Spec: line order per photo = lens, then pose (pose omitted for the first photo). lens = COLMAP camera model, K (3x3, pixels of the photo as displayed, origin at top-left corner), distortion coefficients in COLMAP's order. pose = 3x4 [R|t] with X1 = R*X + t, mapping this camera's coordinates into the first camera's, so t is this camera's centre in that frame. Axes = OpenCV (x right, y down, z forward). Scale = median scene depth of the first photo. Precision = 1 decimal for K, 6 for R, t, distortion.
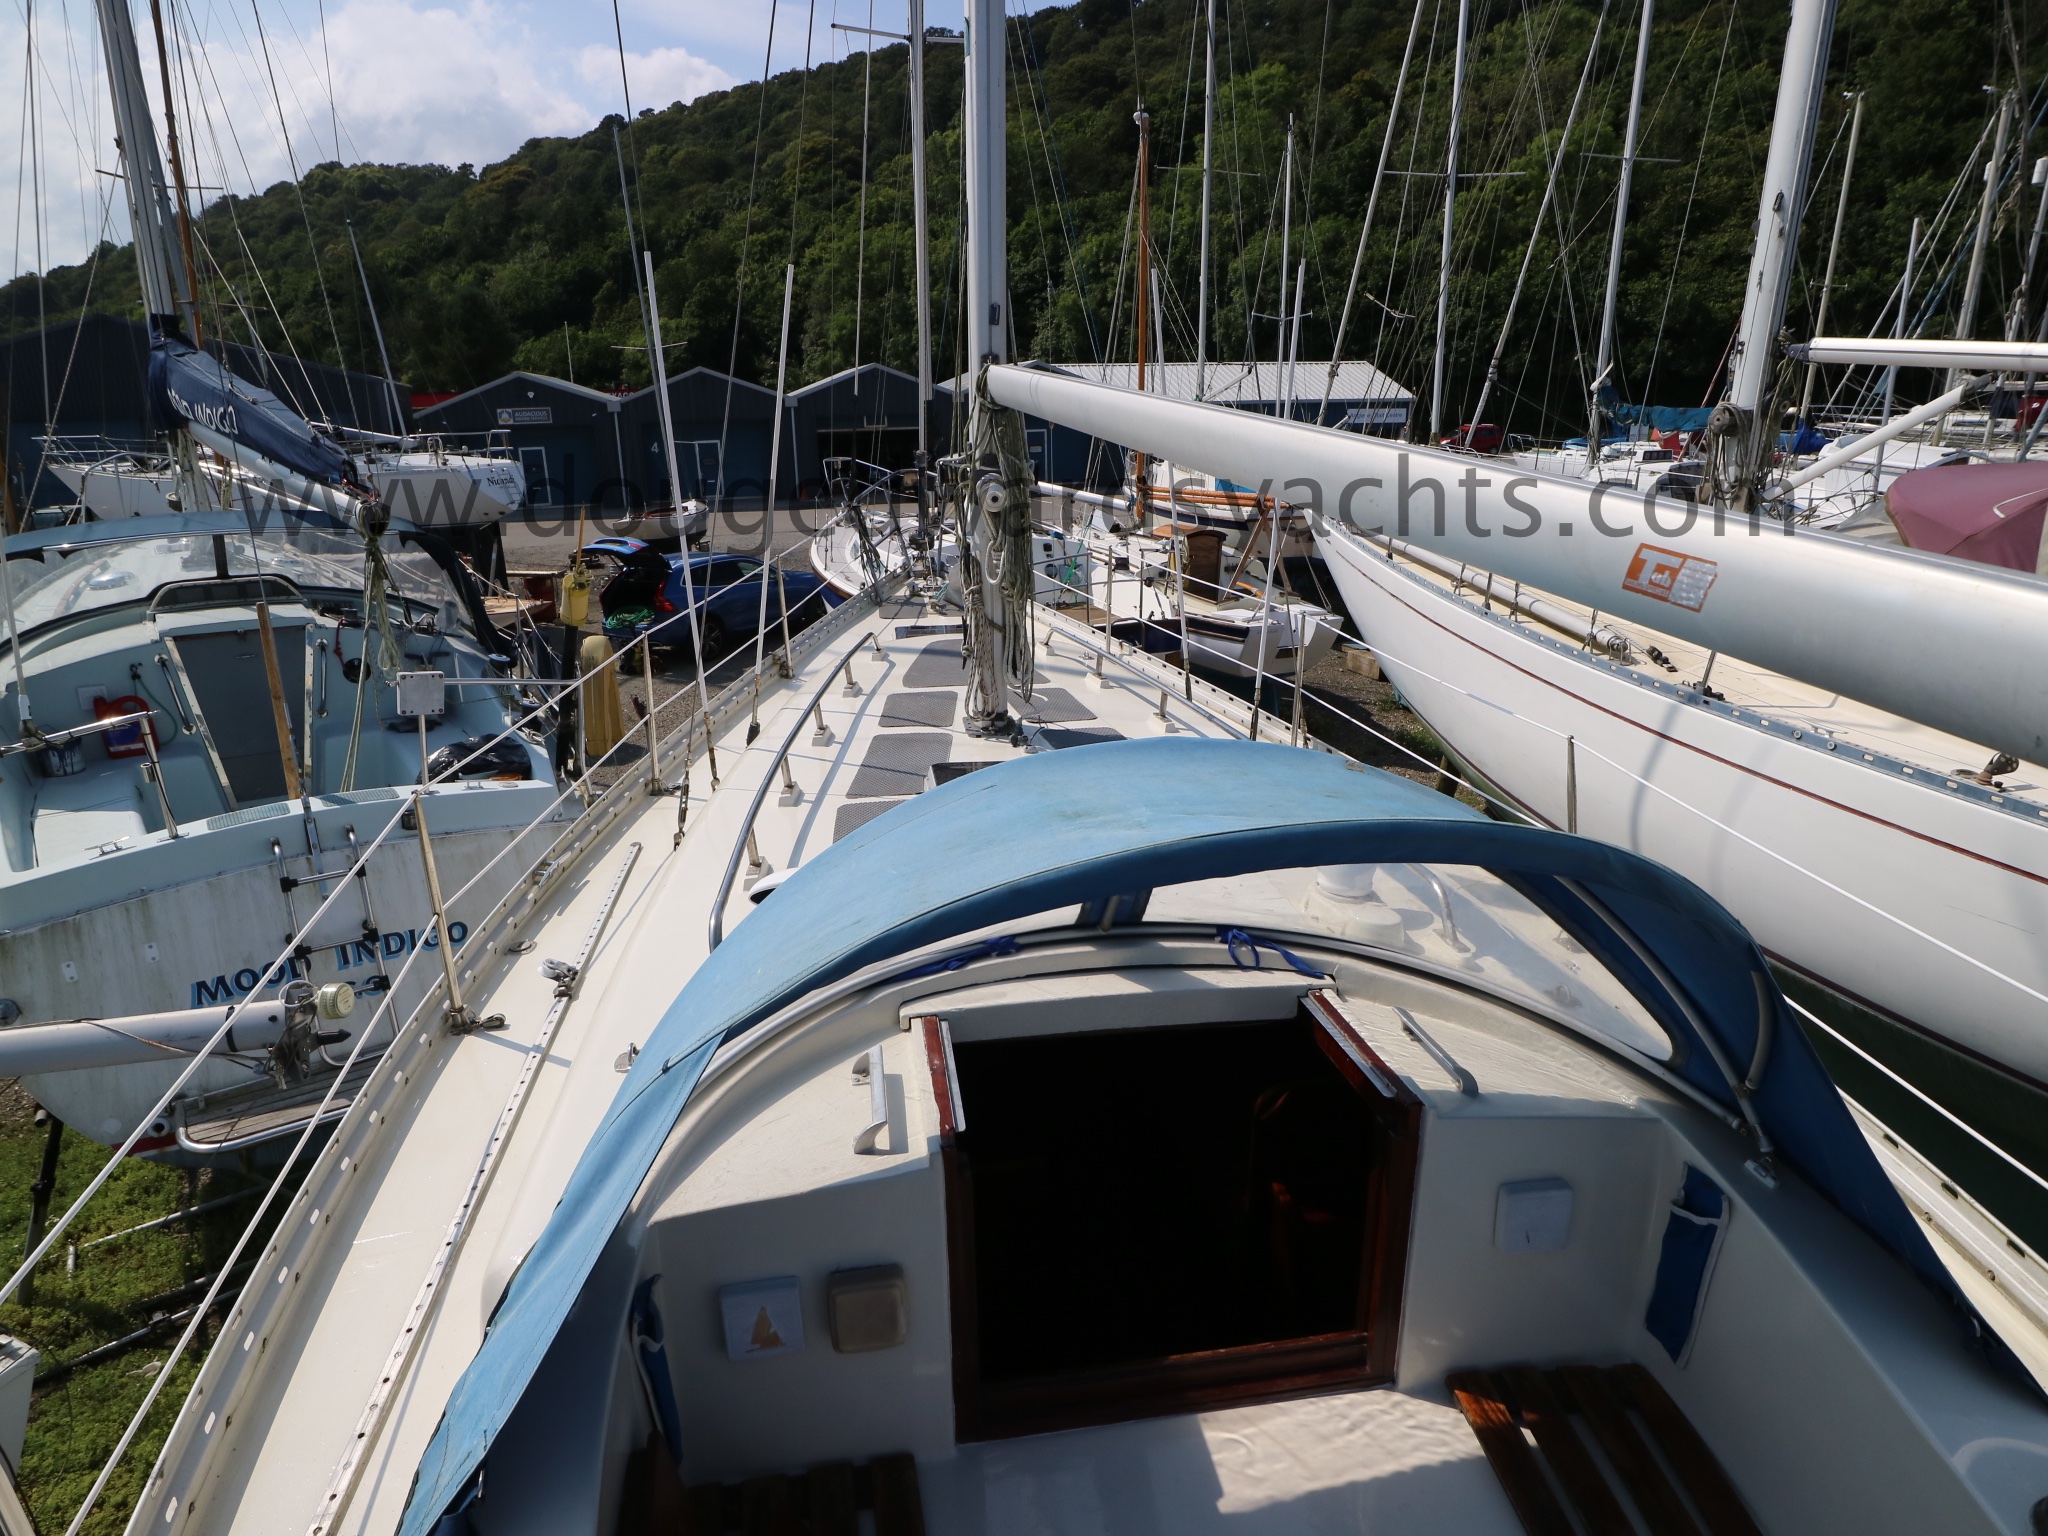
lens RADIAL K [[1159.9, 0, 1024.0], [0, 1159.9, 768.0], [0, 0, 1]] dist [-0.029727, 0.002356]
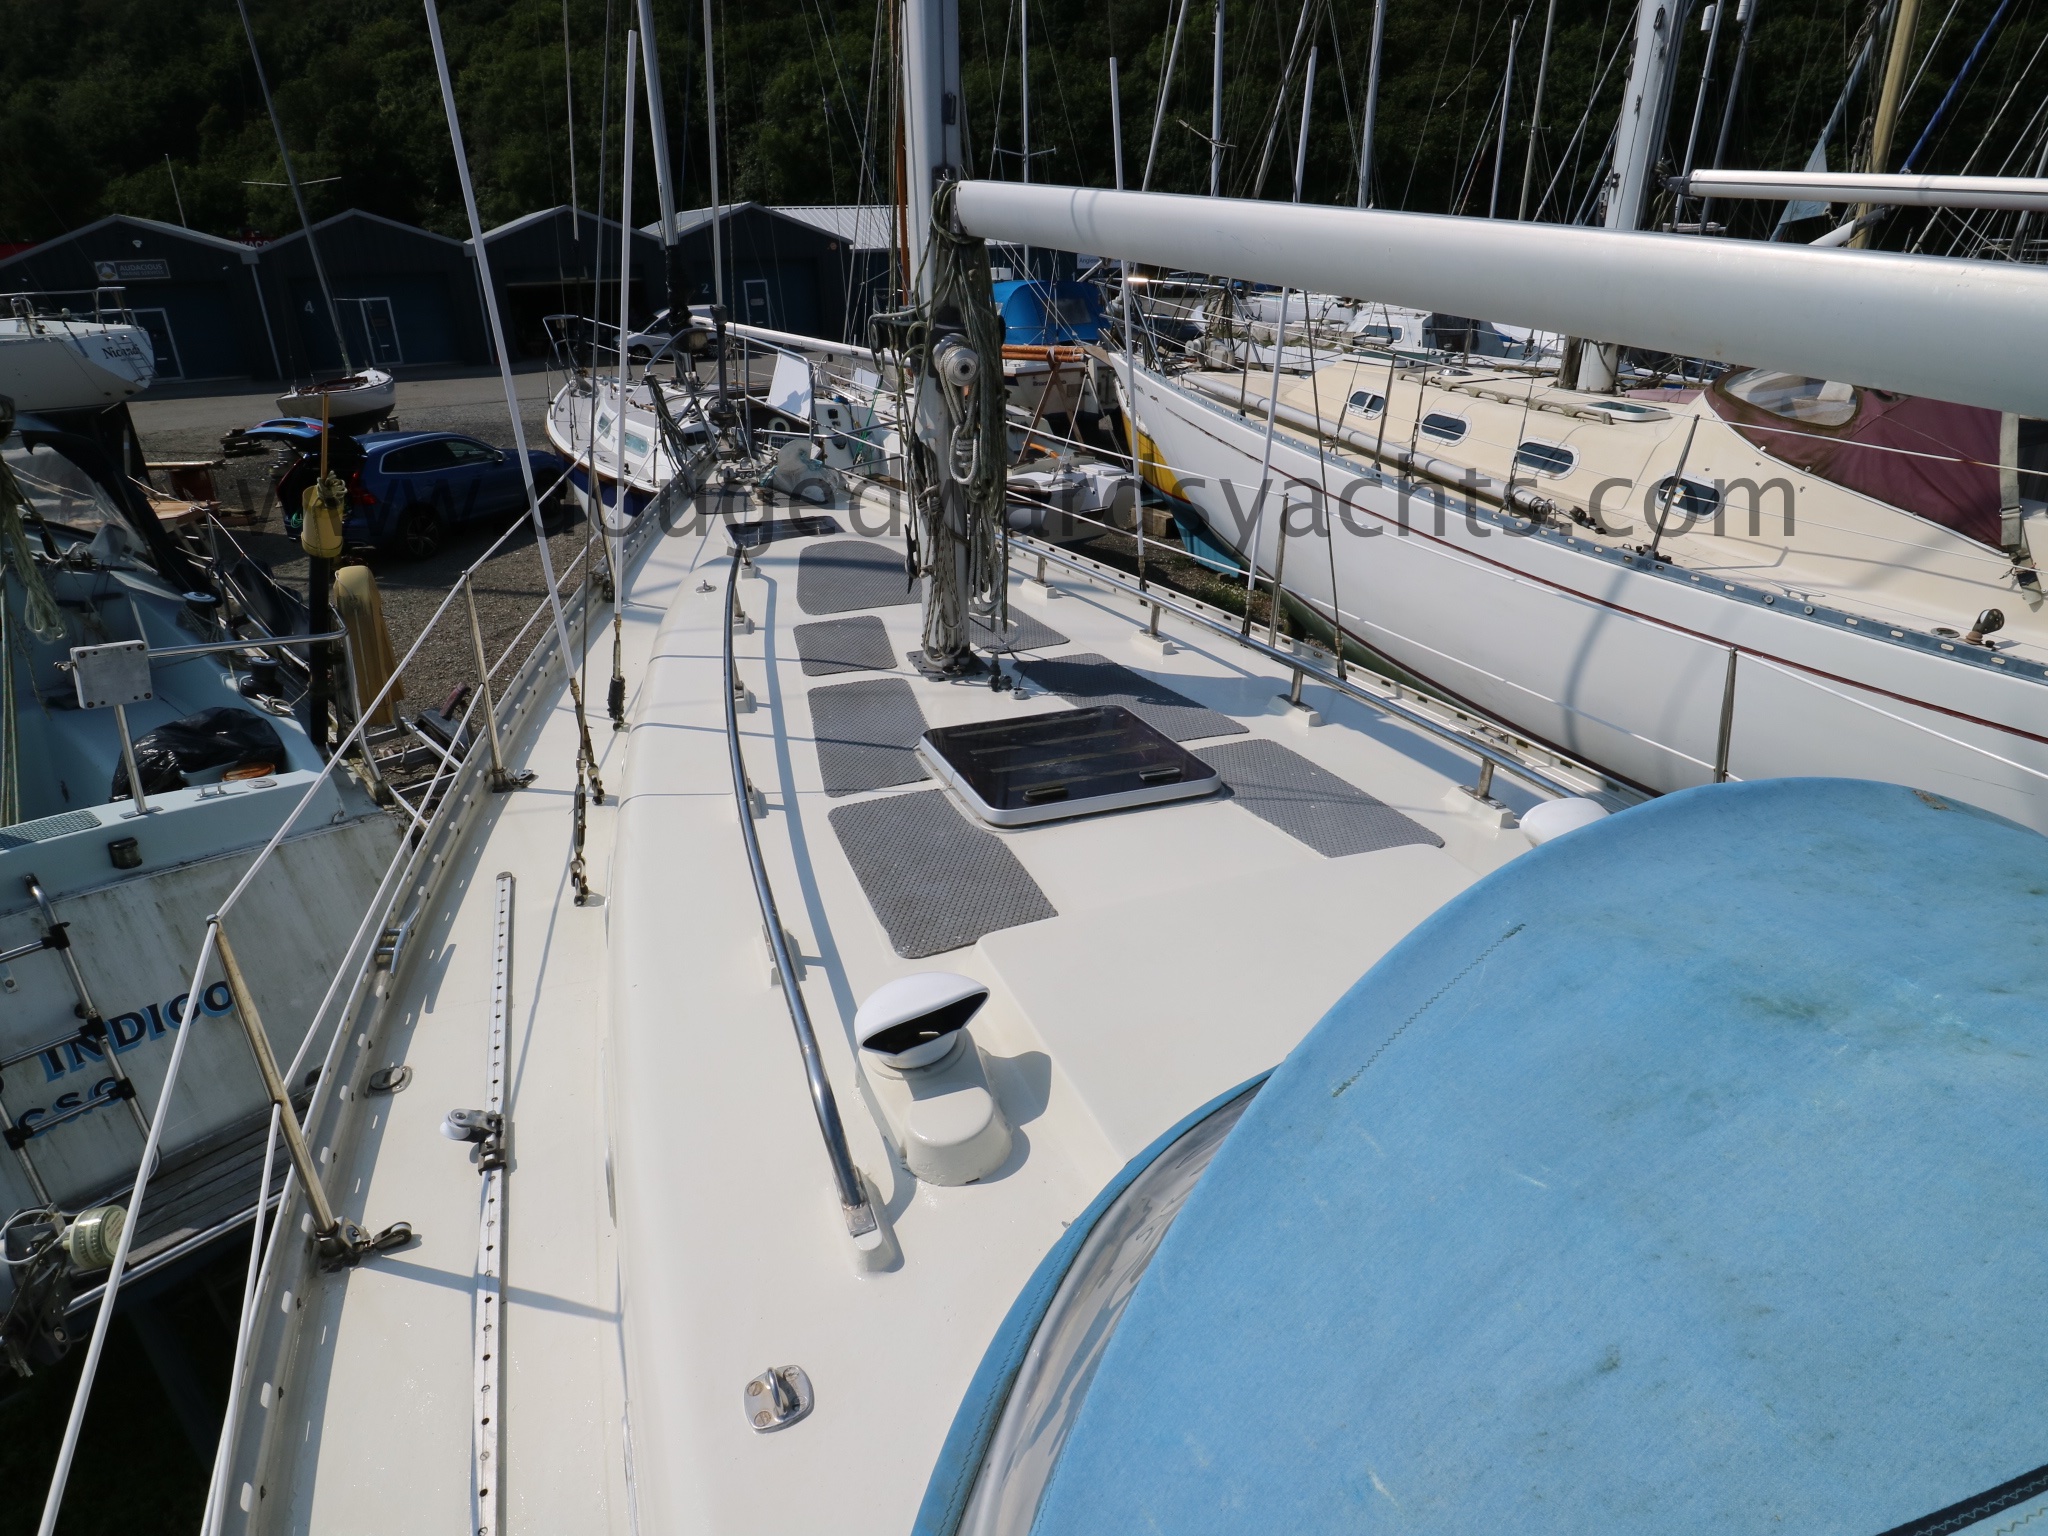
lens RADIAL K [[1155.2, 0, 1034.6], [0, 1155.2, 753.9], [0, 0, 1]] dist [-0.019449, -0.001057]
pose [[0.970964, -0.097159, 0.218609, -0.097099], [0.073233, 0.990660, 0.115022, -0.039423], [-0.227743, -0.095673, 0.969010, 0.140566]]
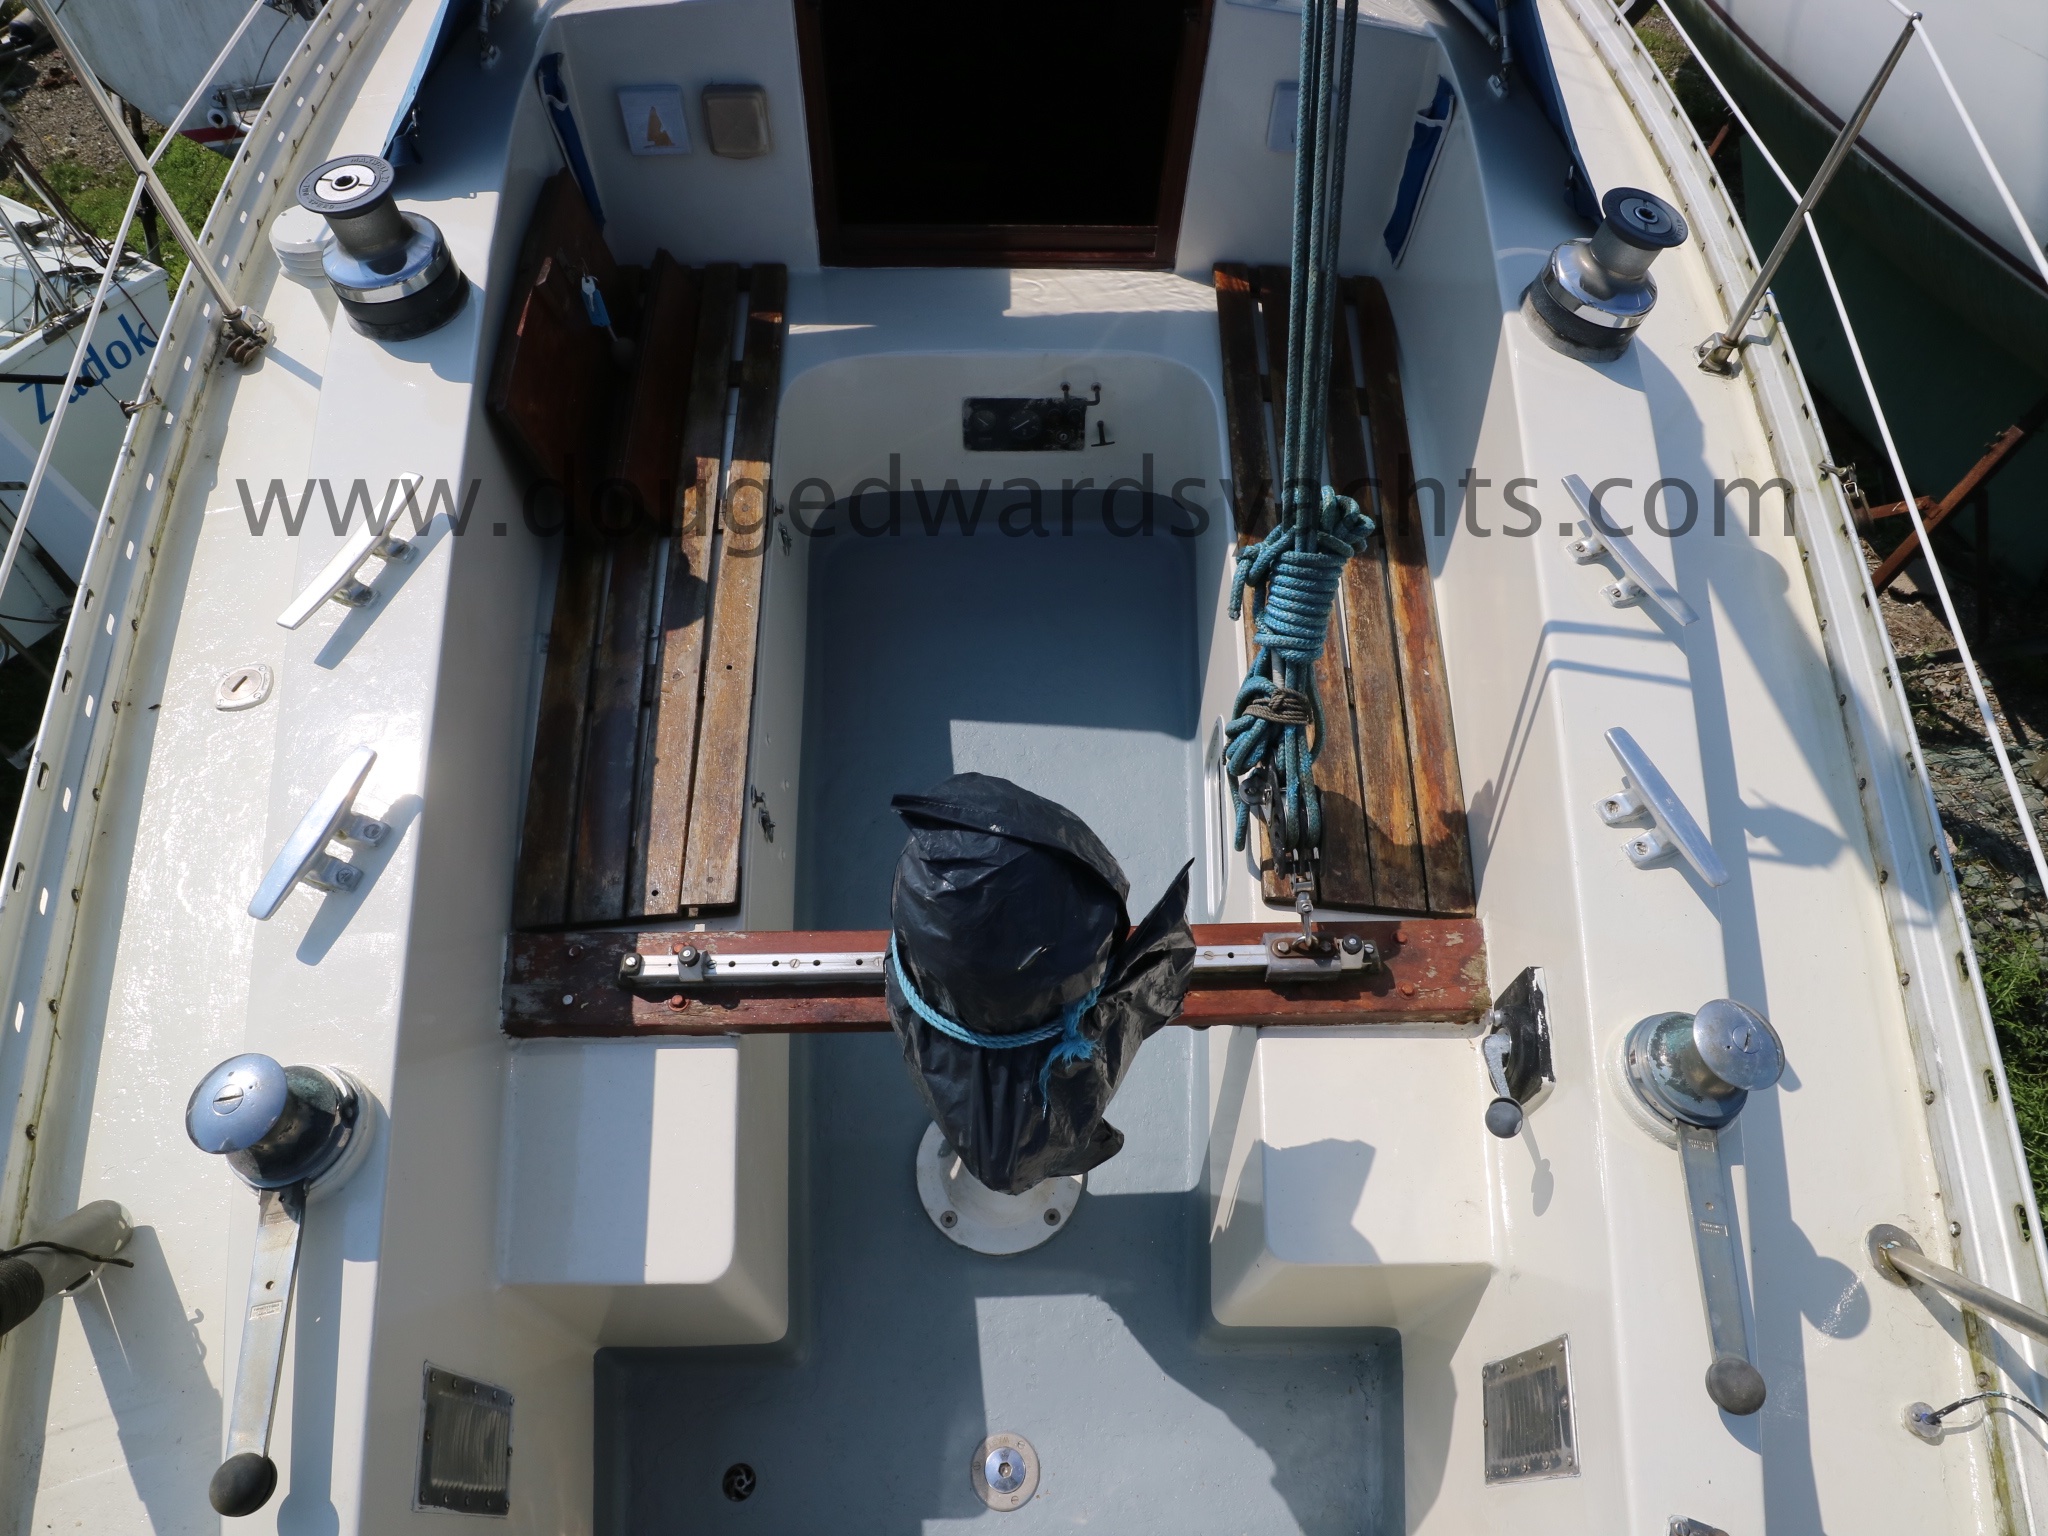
lens RADIAL K [[1159.9, 0, 1024.0], [0, 1159.9, 768.0], [0, 0, 1]] dist [-0.029727, 0.002356]
pose [[0.991994, 0.119759, -0.040075, 0.081260], [-0.072486, 0.799813, 0.595856, 0.068911], [0.103412, -0.588181, 0.802090, -0.102435]]
